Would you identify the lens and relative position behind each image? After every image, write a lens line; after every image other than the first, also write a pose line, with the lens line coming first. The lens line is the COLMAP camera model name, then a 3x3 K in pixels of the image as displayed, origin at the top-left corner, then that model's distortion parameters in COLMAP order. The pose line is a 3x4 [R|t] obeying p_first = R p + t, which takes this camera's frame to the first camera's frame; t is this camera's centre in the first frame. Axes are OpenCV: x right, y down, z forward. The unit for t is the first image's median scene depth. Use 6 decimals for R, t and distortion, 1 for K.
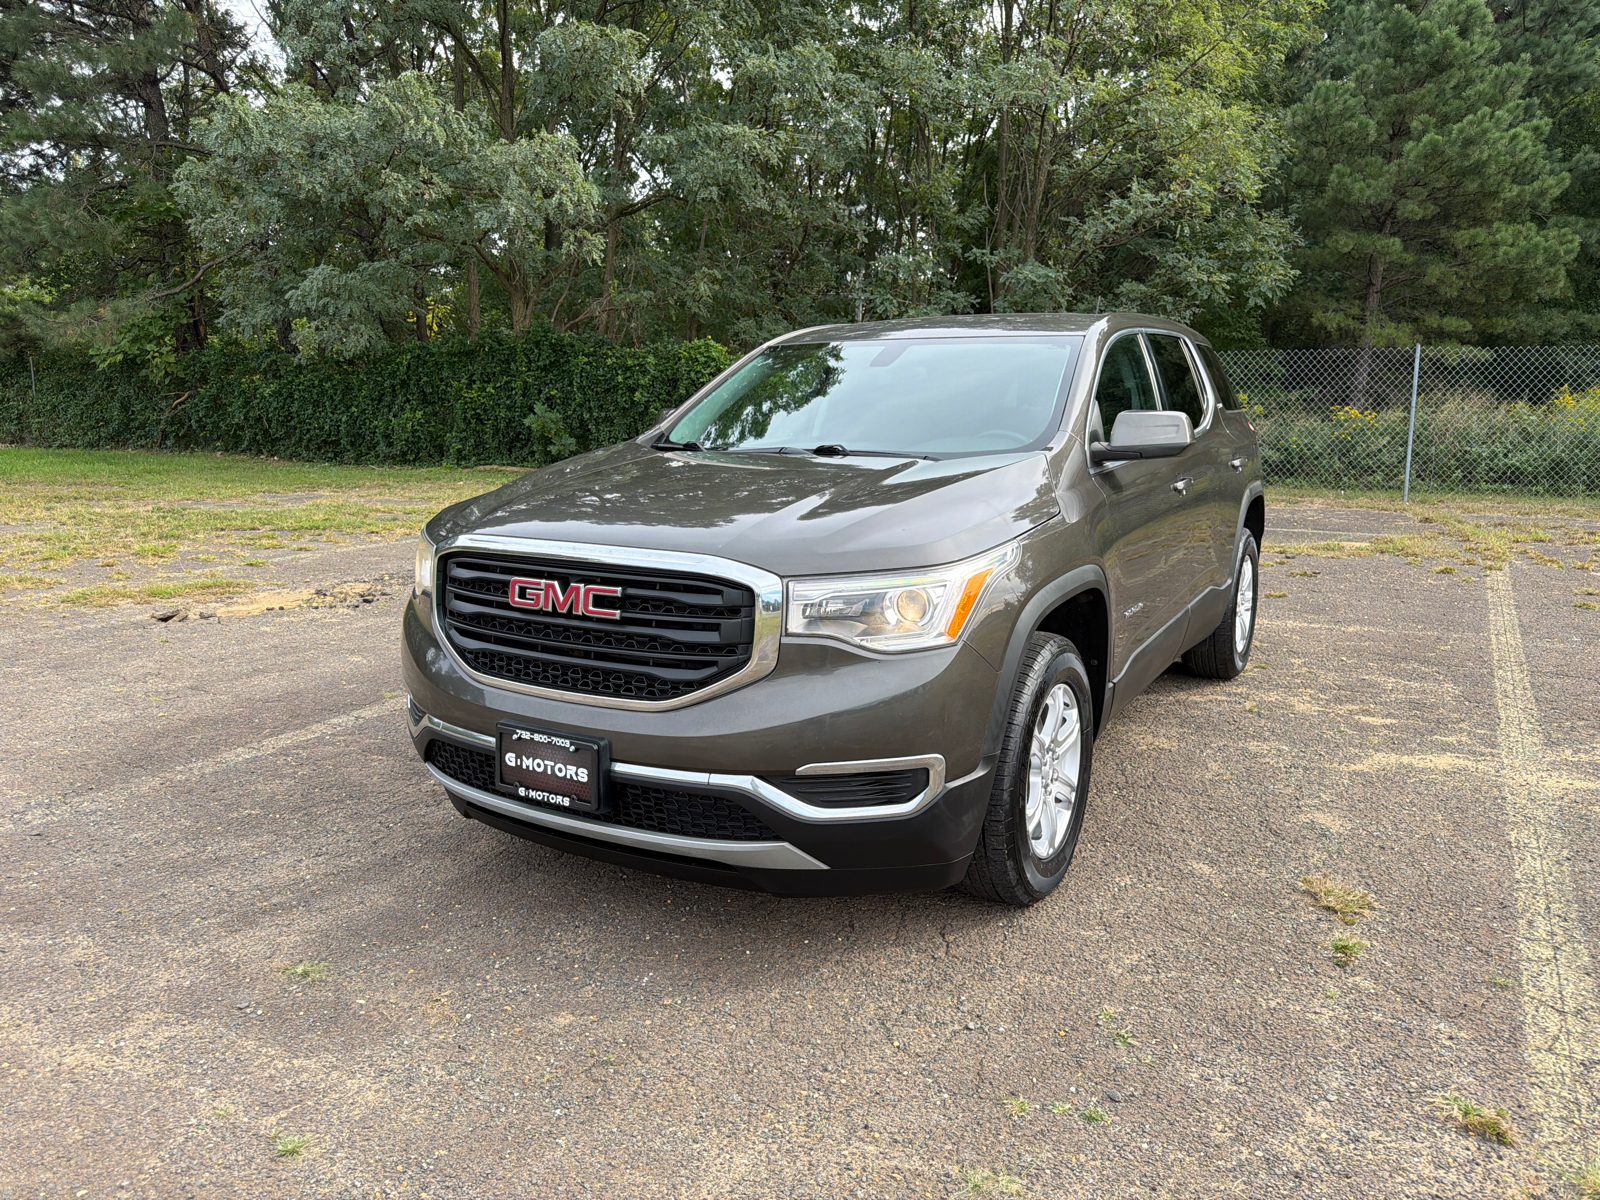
lens RADIAL K [[1115.5, 0, 800.3], [0, 1115.5, 606.0], [0, 0, 1]] dist [0.041549, -0.044194]
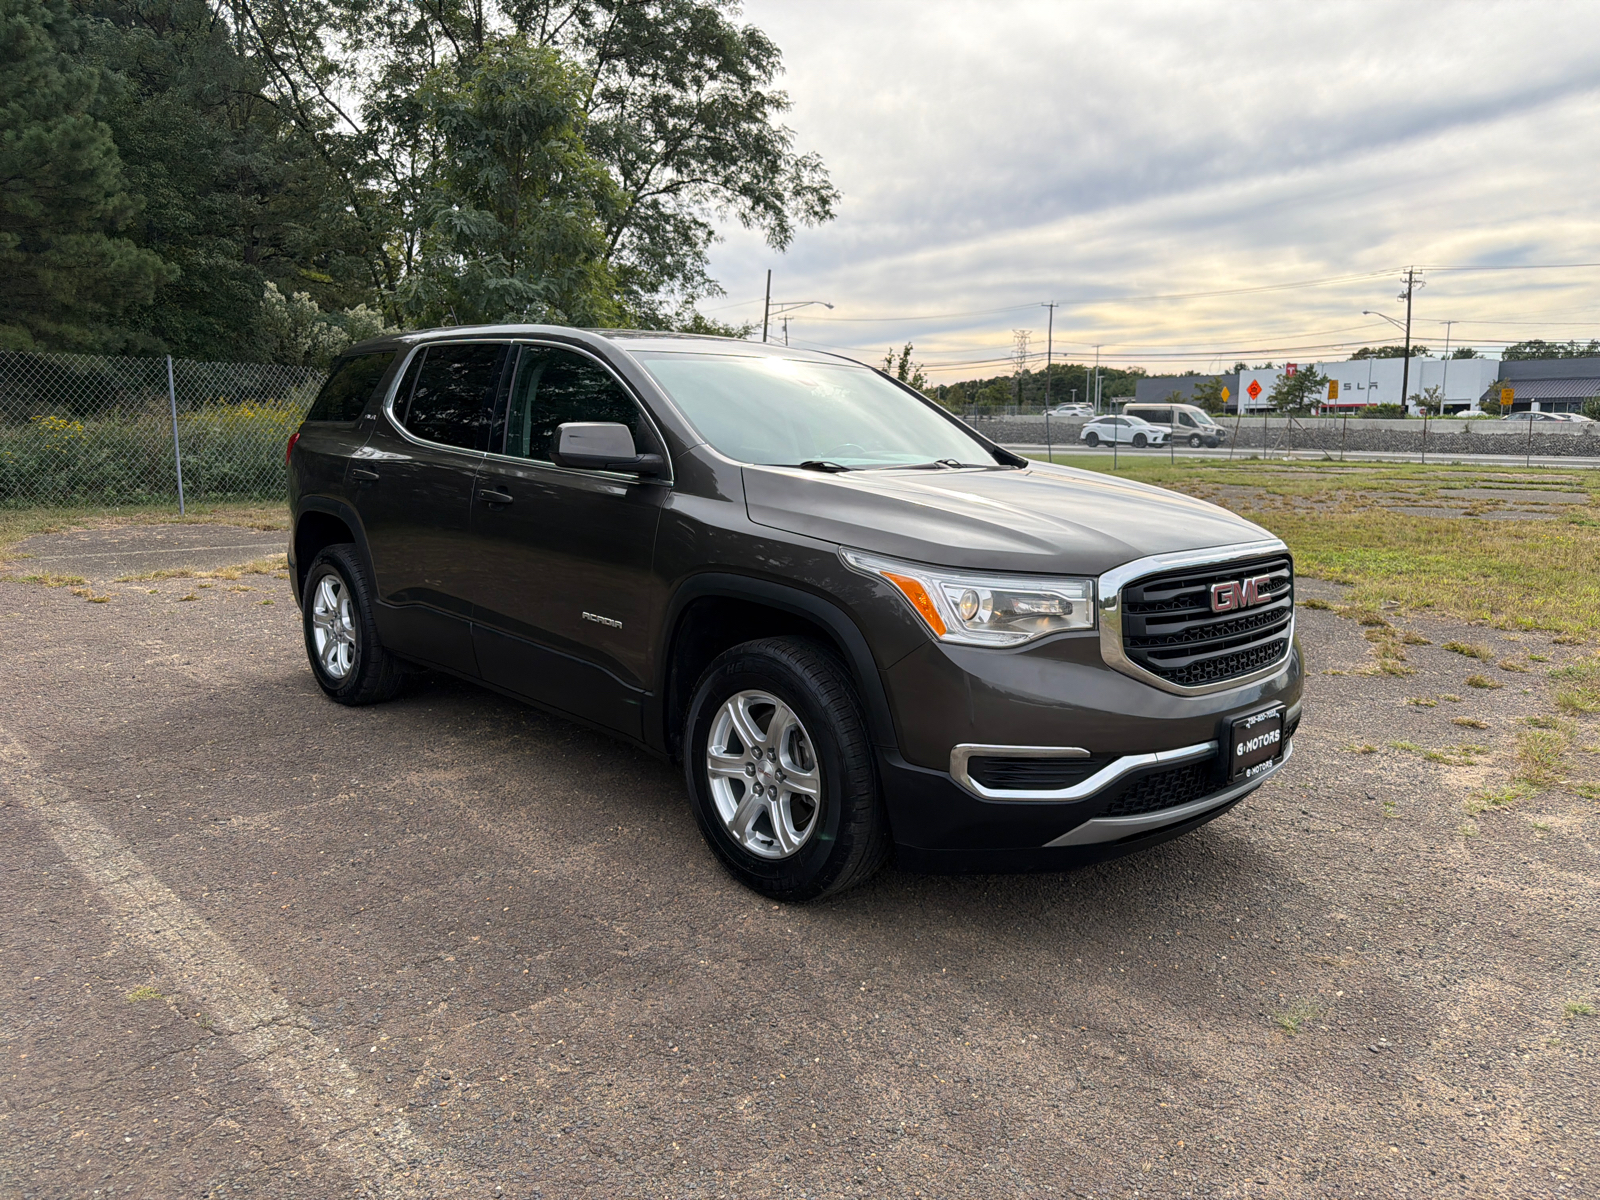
lens RADIAL K [[1129.3, 0, 796.2], [0, 1129.3, 597.9], [0, 0, 1]] dist [0.008289, -0.006484]
pose [[0.268346, -0.138745, 0.953279, -1.404436], [0.154102, 0.983013, 0.099693, -0.184379], [-0.950917, 0.120150, 0.285168, 1.077346]]
